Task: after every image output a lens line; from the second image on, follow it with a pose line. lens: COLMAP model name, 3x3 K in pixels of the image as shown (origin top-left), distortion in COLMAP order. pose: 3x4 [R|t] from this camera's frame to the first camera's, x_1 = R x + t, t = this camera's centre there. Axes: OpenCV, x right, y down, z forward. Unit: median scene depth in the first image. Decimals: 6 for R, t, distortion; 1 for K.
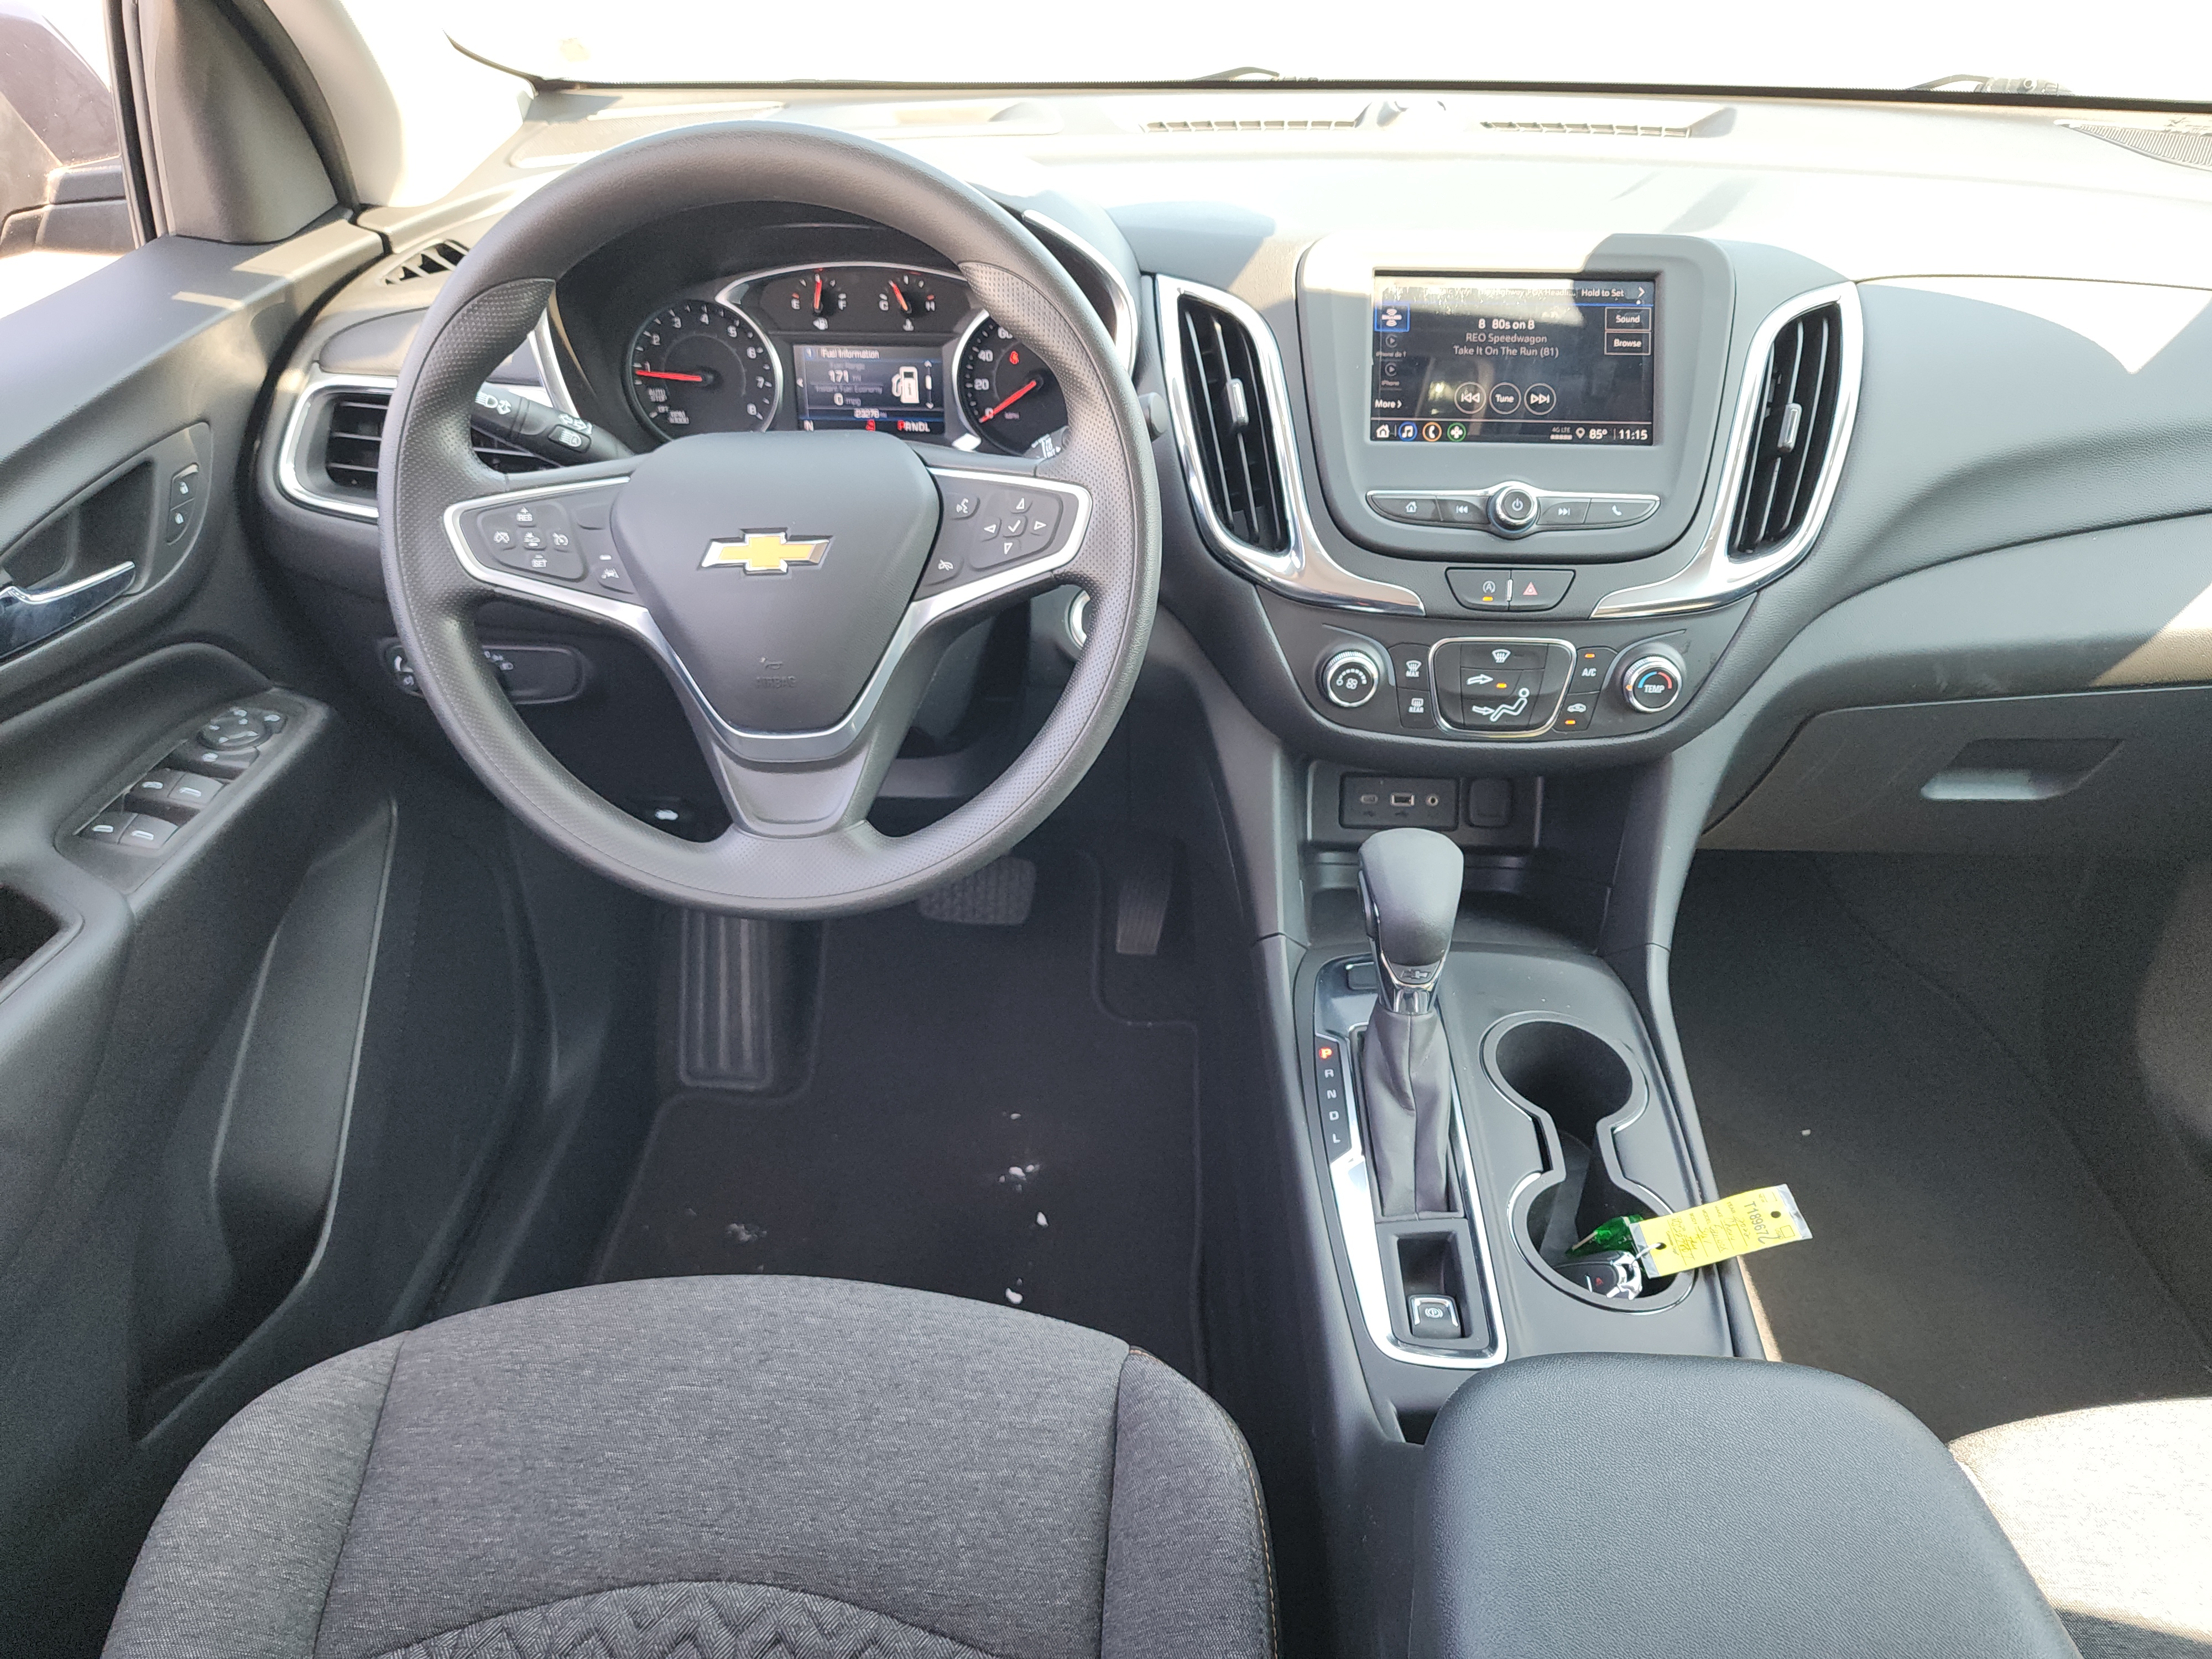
lens RADIAL K [[1520.2, 0, 1115.3], [0, 1520.2, 833.1], [0, 0, 1]] dist [0.050818, -0.053864]
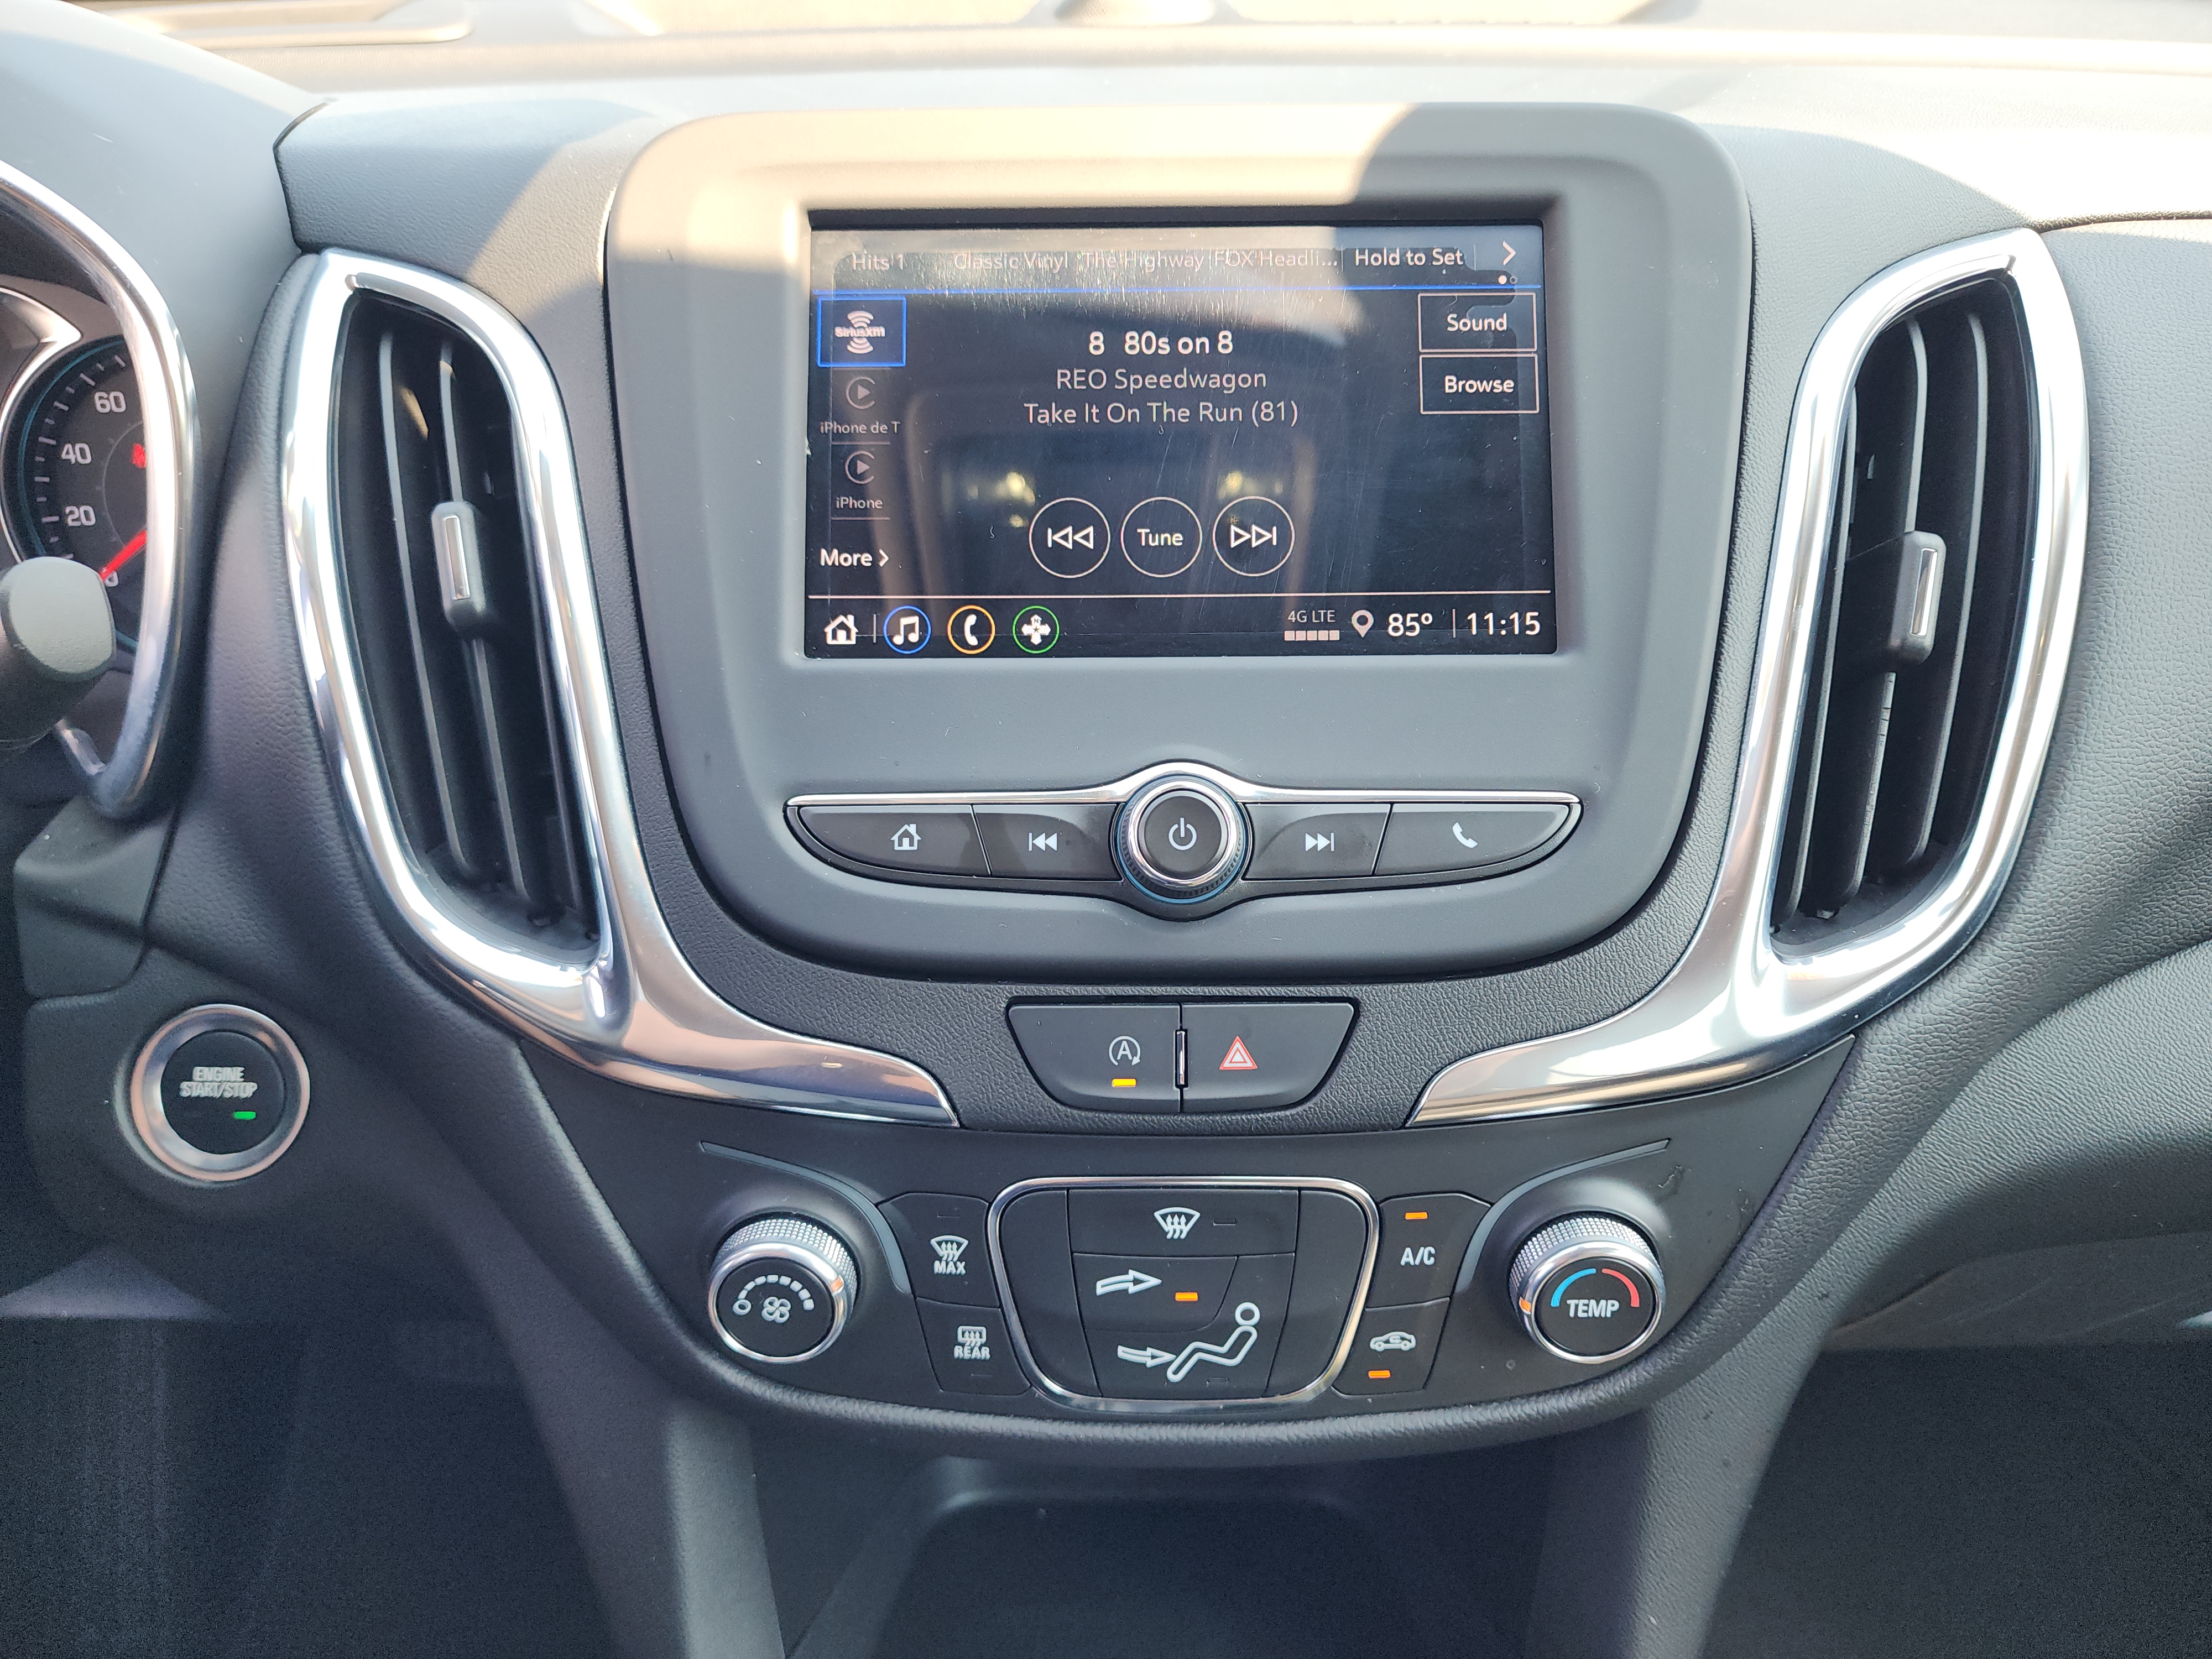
lens RADIAL K [[1520.2, 0, 1101.3], [0, 1520.2, 832.6], [0, 0, 1]] dist [0.050818, -0.053864]
pose [[0.999576, -0.027272, 0.010192, 0.230869], [0.027828, 0.997861, -0.059154, -0.186844], [-0.008557, 0.059413, 0.998197, 0.621009]]
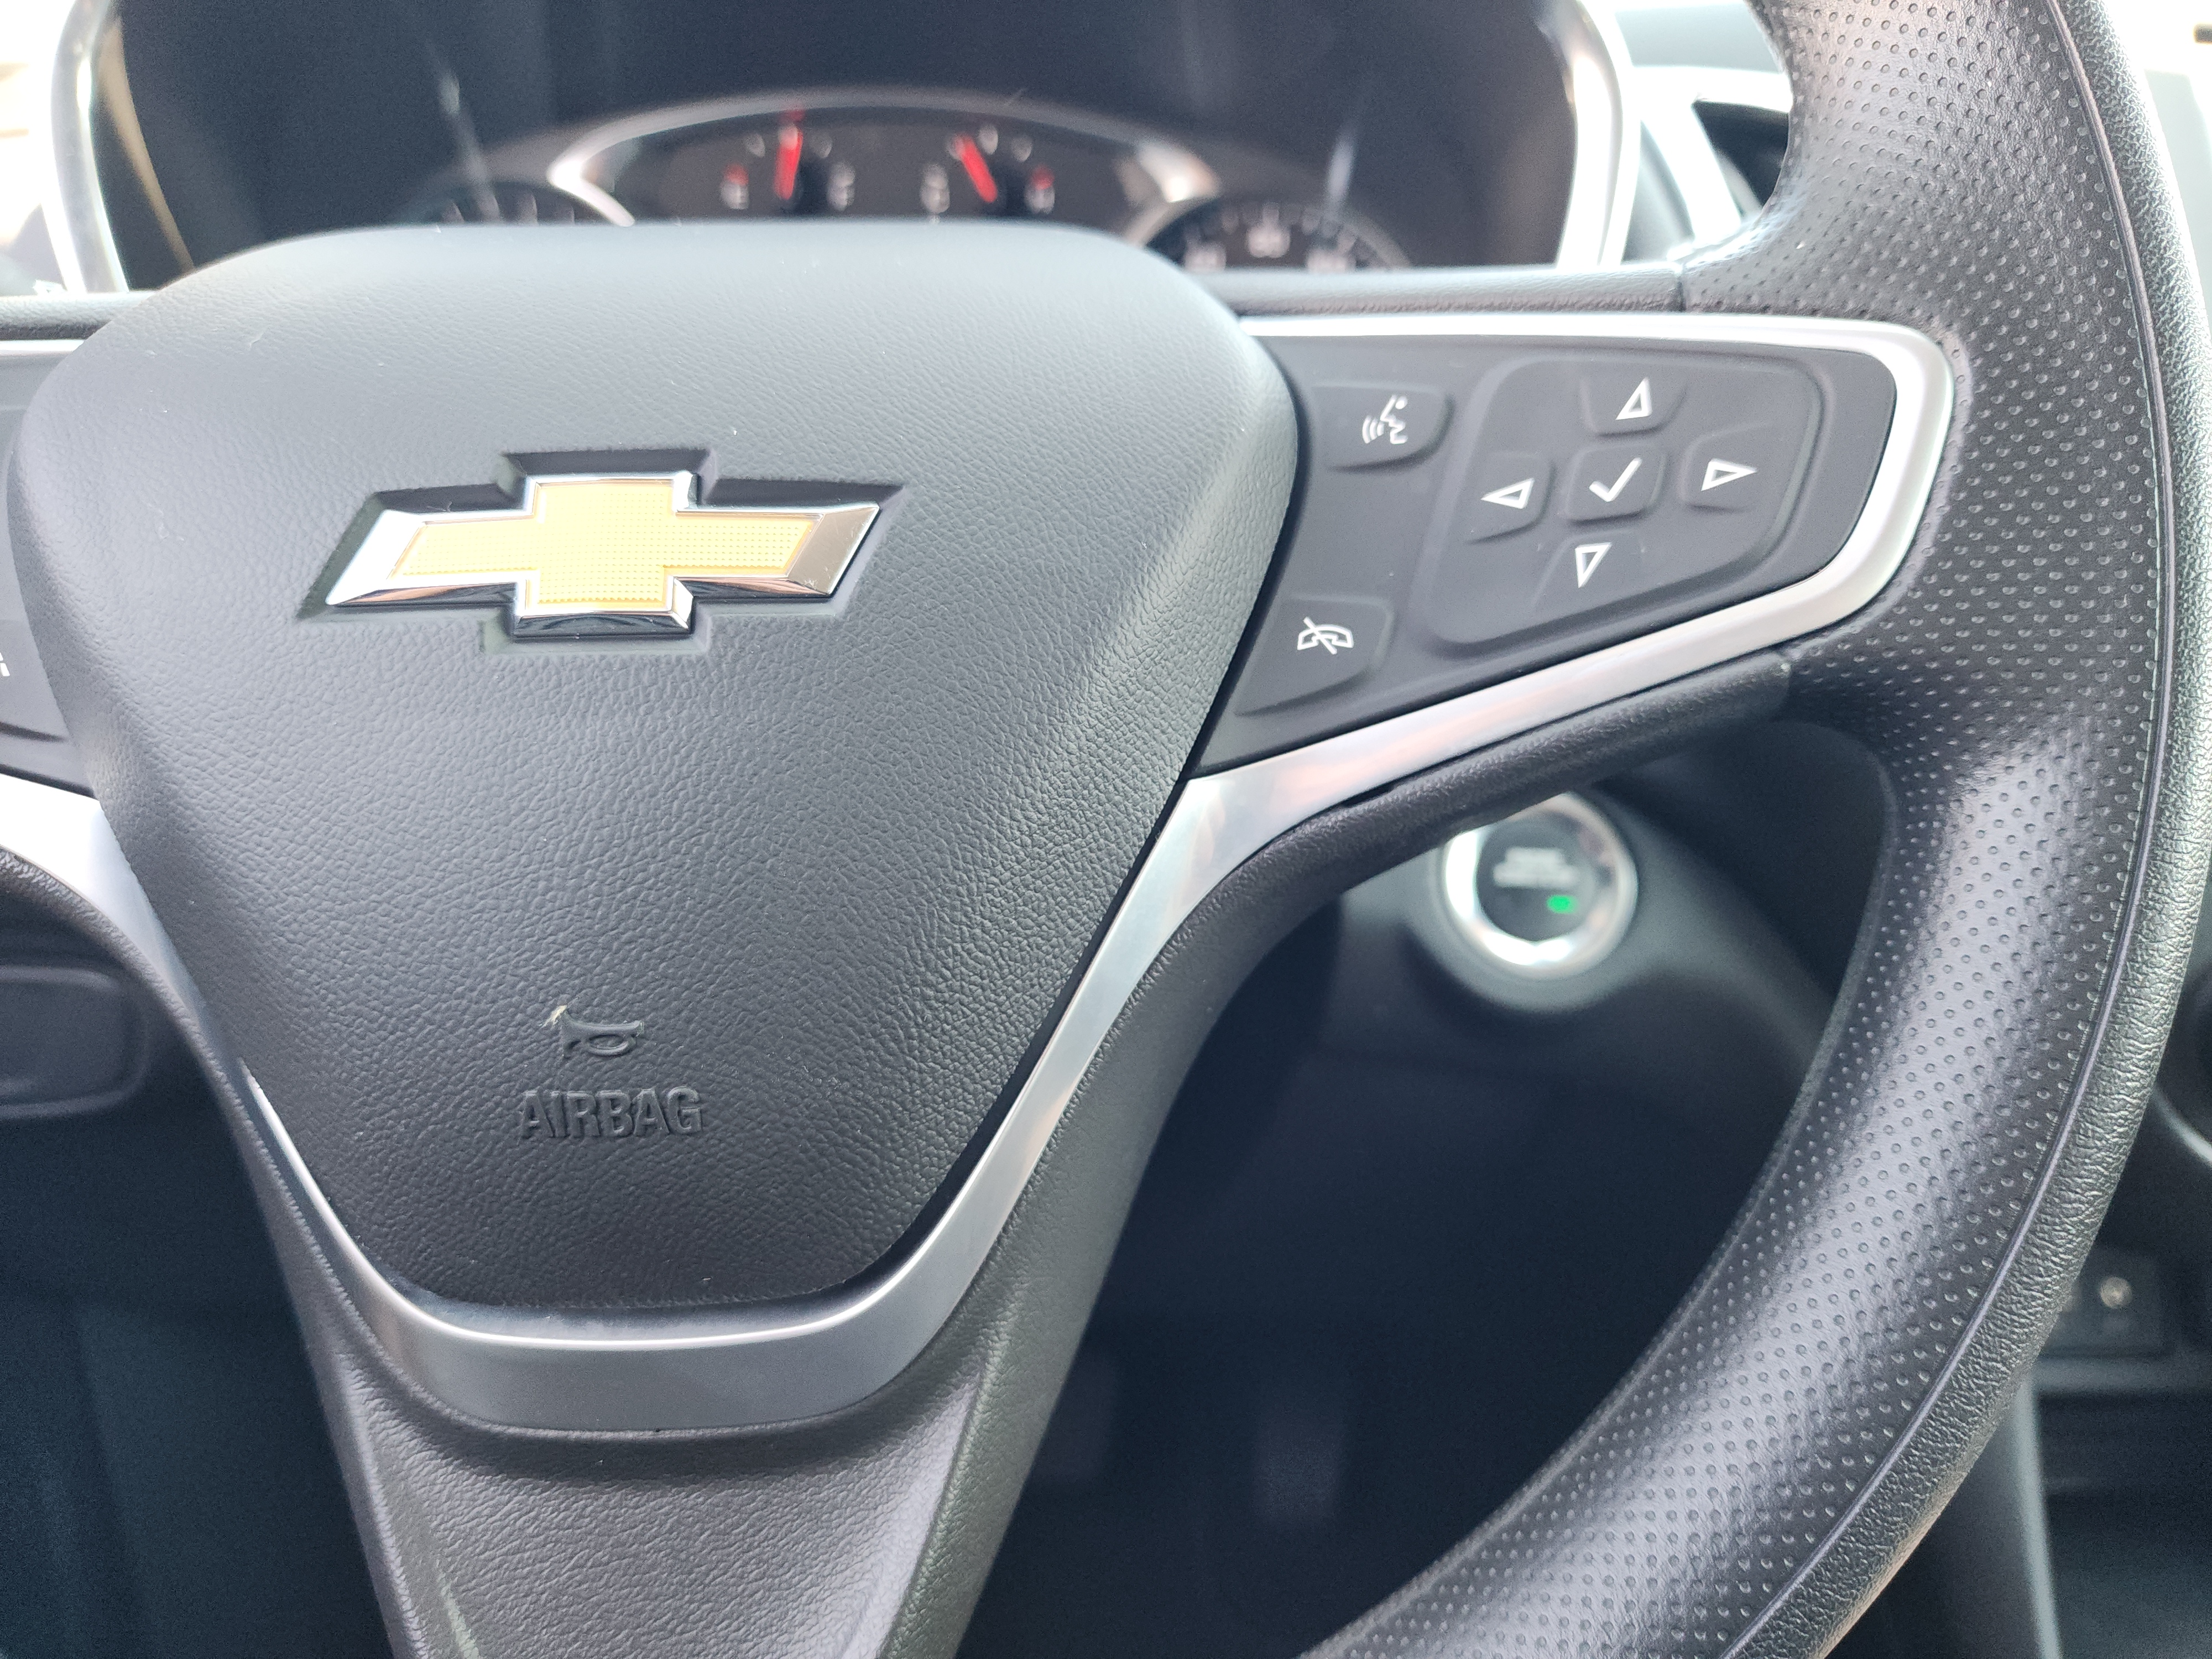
lens RADIAL K [[1520.2, 0, 1100.3], [0, 1520.2, 812.8], [0, 0, 1]] dist [0.050818, -0.053864]
pose [[0.999500, 0.012986, 0.028834, -0.134180], [-0.006901, 0.979389, -0.201863, -0.082067], [-0.030861, 0.201564, 0.978989, 0.652419]]
